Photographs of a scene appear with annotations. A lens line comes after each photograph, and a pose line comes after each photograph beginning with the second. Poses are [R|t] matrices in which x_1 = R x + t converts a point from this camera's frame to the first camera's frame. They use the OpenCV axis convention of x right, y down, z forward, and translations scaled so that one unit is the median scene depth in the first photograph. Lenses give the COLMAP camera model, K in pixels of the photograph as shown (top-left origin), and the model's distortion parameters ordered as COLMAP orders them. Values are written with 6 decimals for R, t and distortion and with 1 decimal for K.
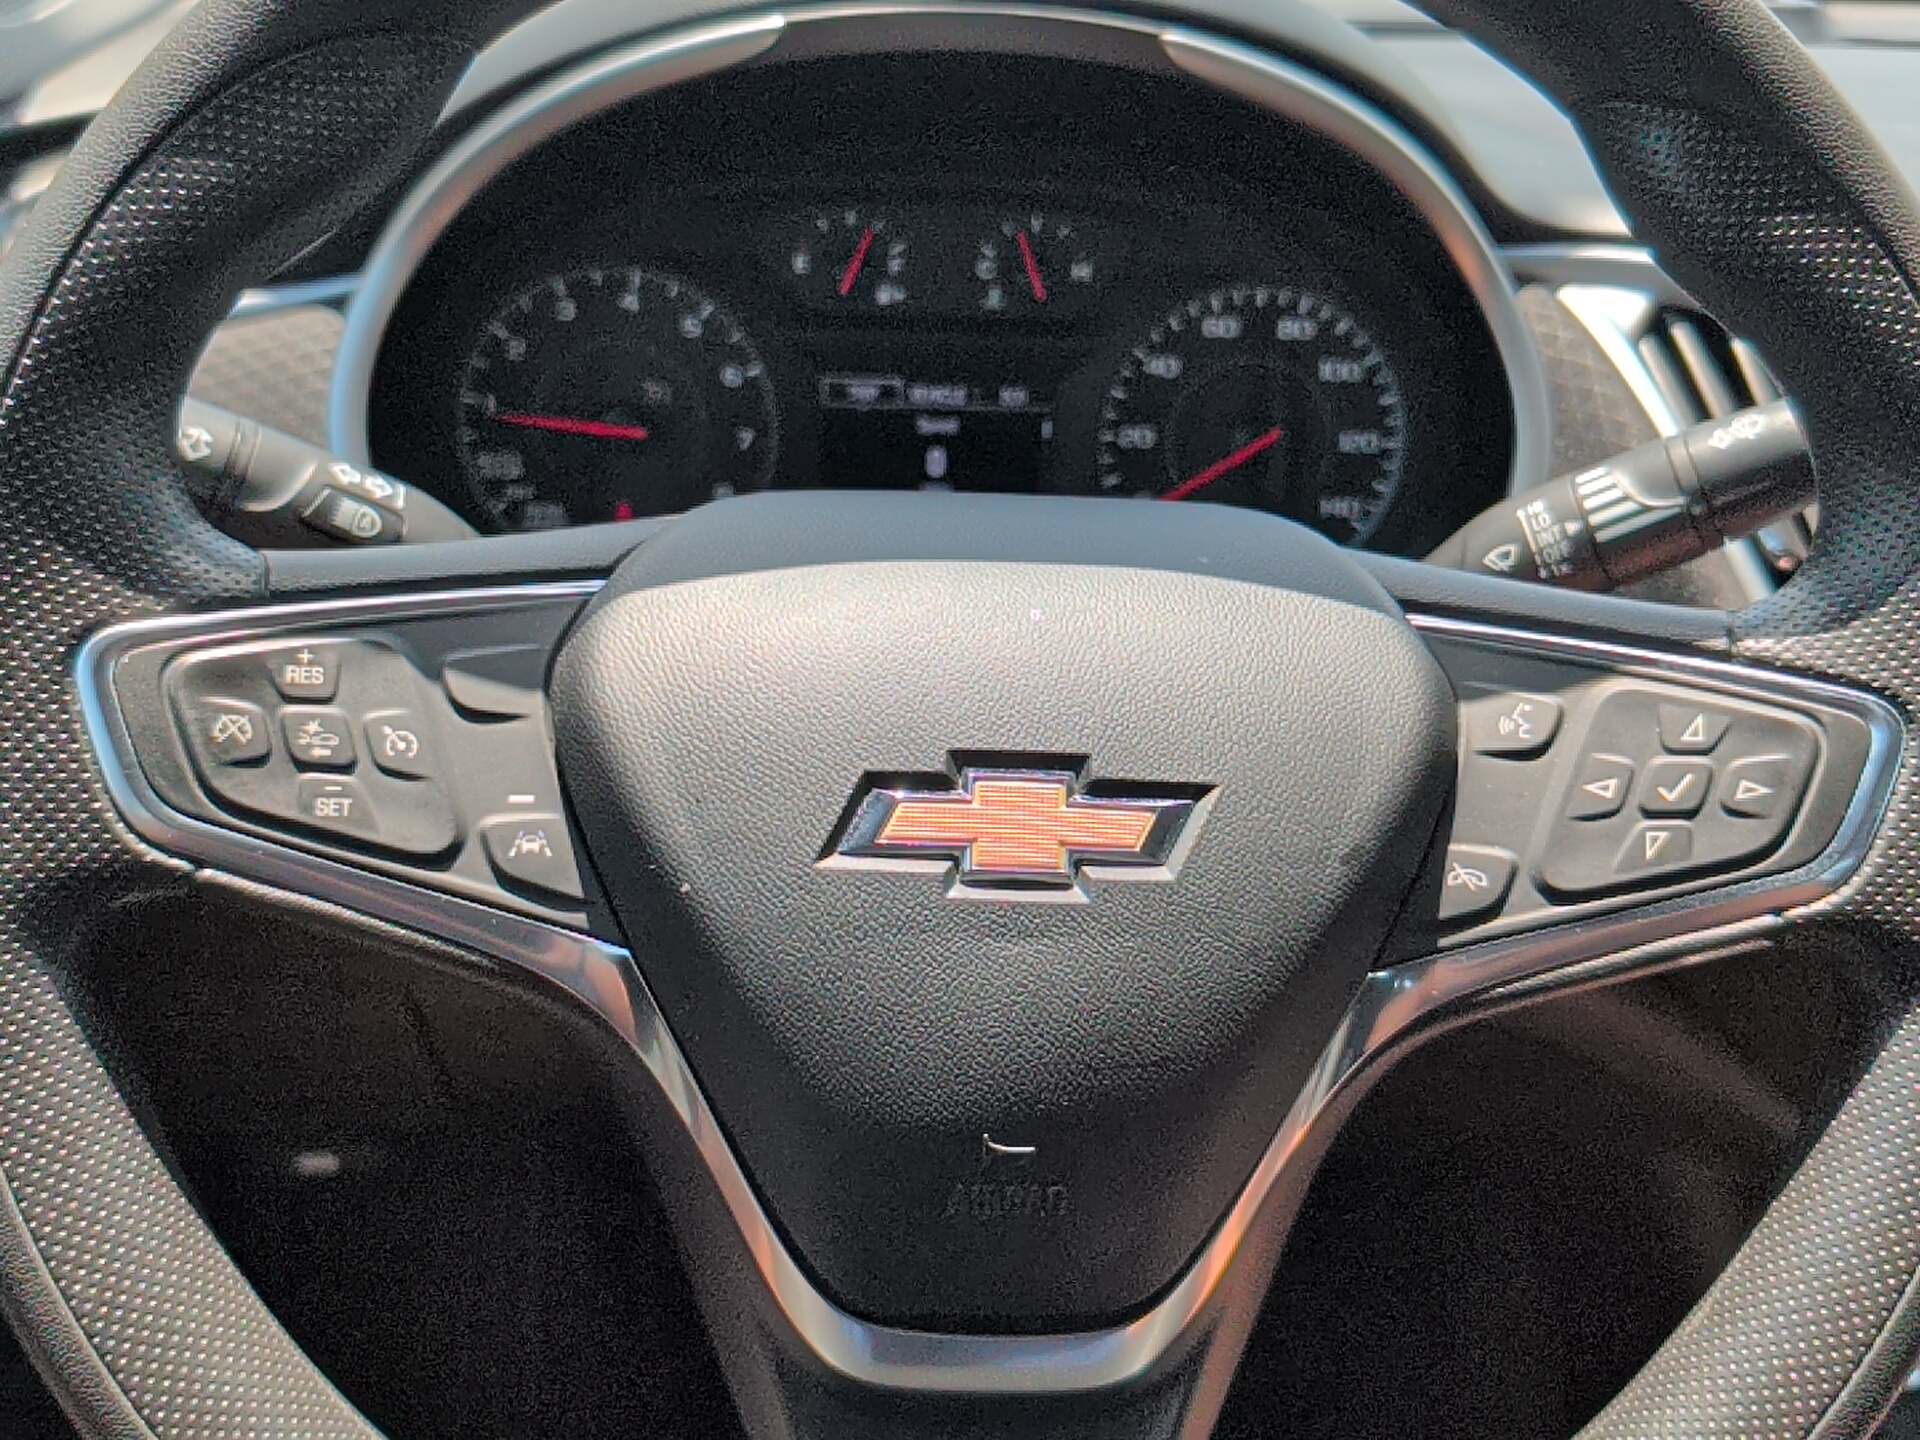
lens RADIAL K [[2030.3, 0, 965.6], [0, 2030.3, 717.4], [0, 0, 1]] dist [-0.023561, 0.000000]
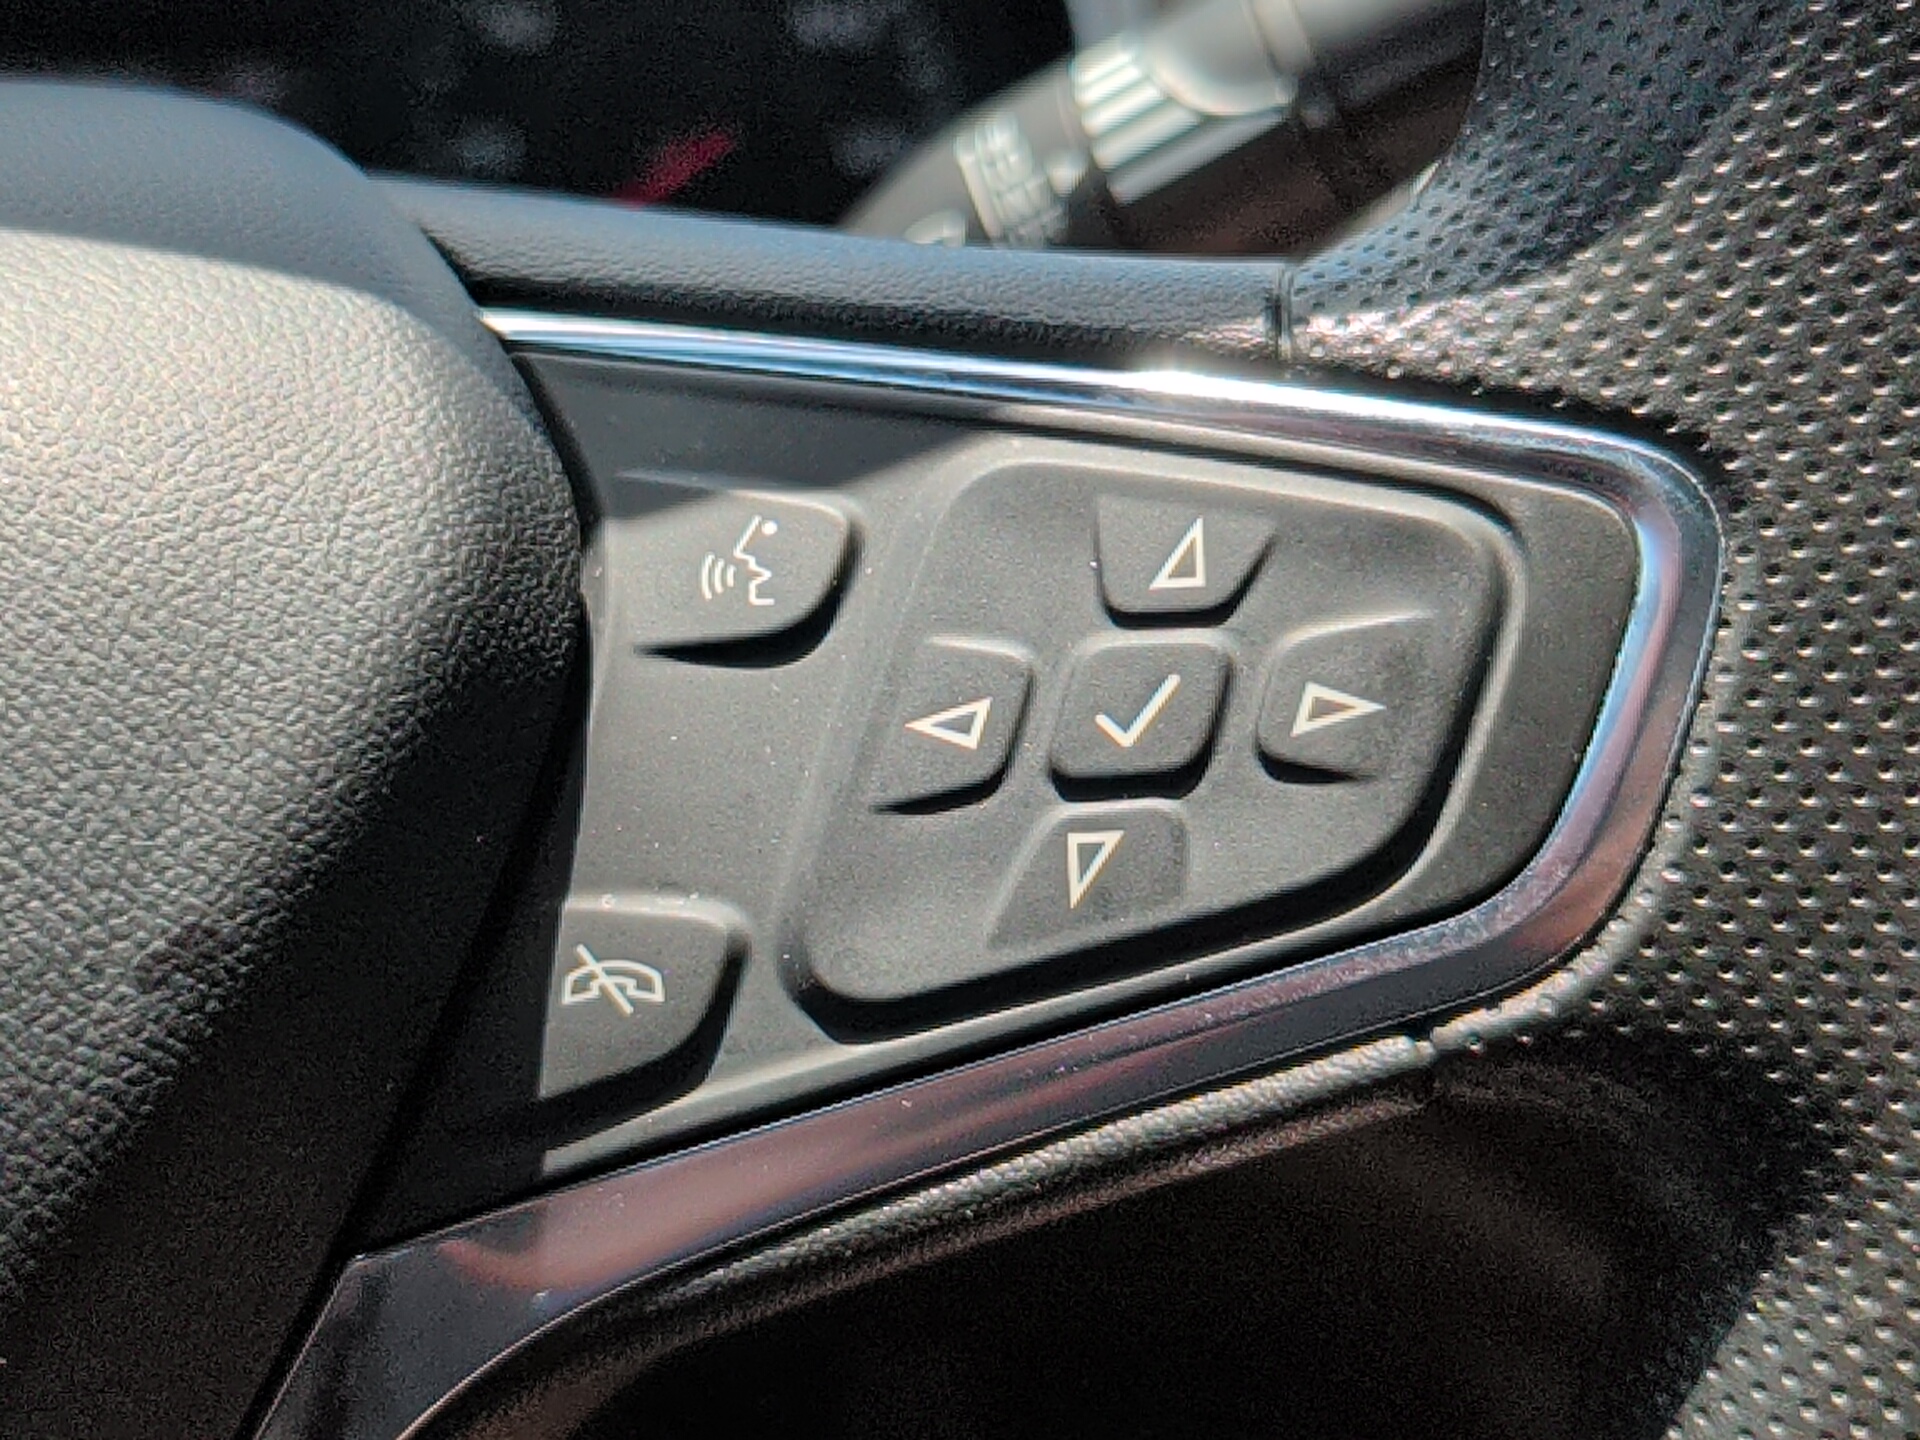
lens RADIAL K [[2451.9, 0, 965.1], [0, 2451.9, 706.4], [0, 0, 1]] dist [0.014109, 0.000000]
pose [[0.995488, -0.056121, 0.076517, 0.285803], [0.055334, 0.998391, 0.012364, 0.026259], [-0.077087, -0.008074, 0.996992, 0.550787]]
